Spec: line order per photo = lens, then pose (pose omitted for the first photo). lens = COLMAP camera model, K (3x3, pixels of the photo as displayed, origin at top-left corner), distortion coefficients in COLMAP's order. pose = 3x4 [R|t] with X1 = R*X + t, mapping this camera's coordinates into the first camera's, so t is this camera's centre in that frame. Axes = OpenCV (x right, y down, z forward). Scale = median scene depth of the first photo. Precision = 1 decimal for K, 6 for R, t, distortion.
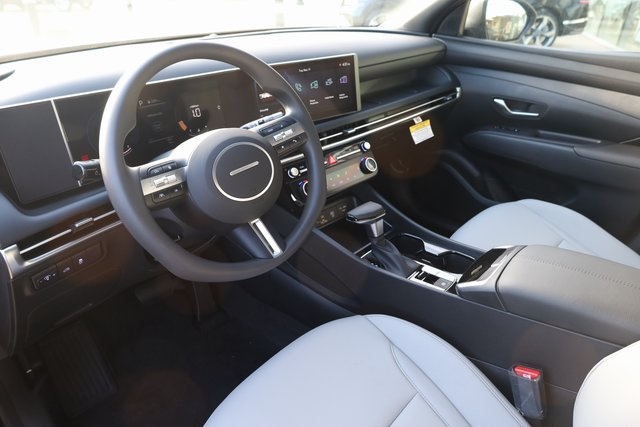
lens RADIAL K [[438.7, 0, 318.2], [0, 438.7, 218.1], [0, 0, 1]] dist [-0.008311, -0.003733]
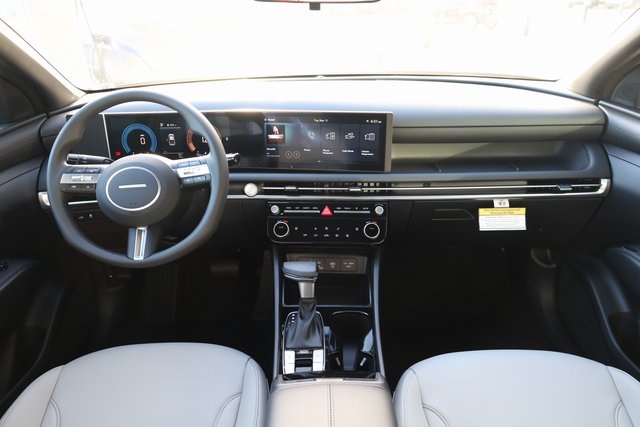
lens RADIAL K [[438.7, 0, 320.5], [0, 438.7, 214.5], [0, 0, 1]] dist [-0.008311, -0.003733]
pose [[0.668043, 0.310036, -0.676458, 0.655563], [-0.336598, 0.936652, 0.096877, -0.204830], [0.663641, 0.162977, 0.730081, 0.249510]]
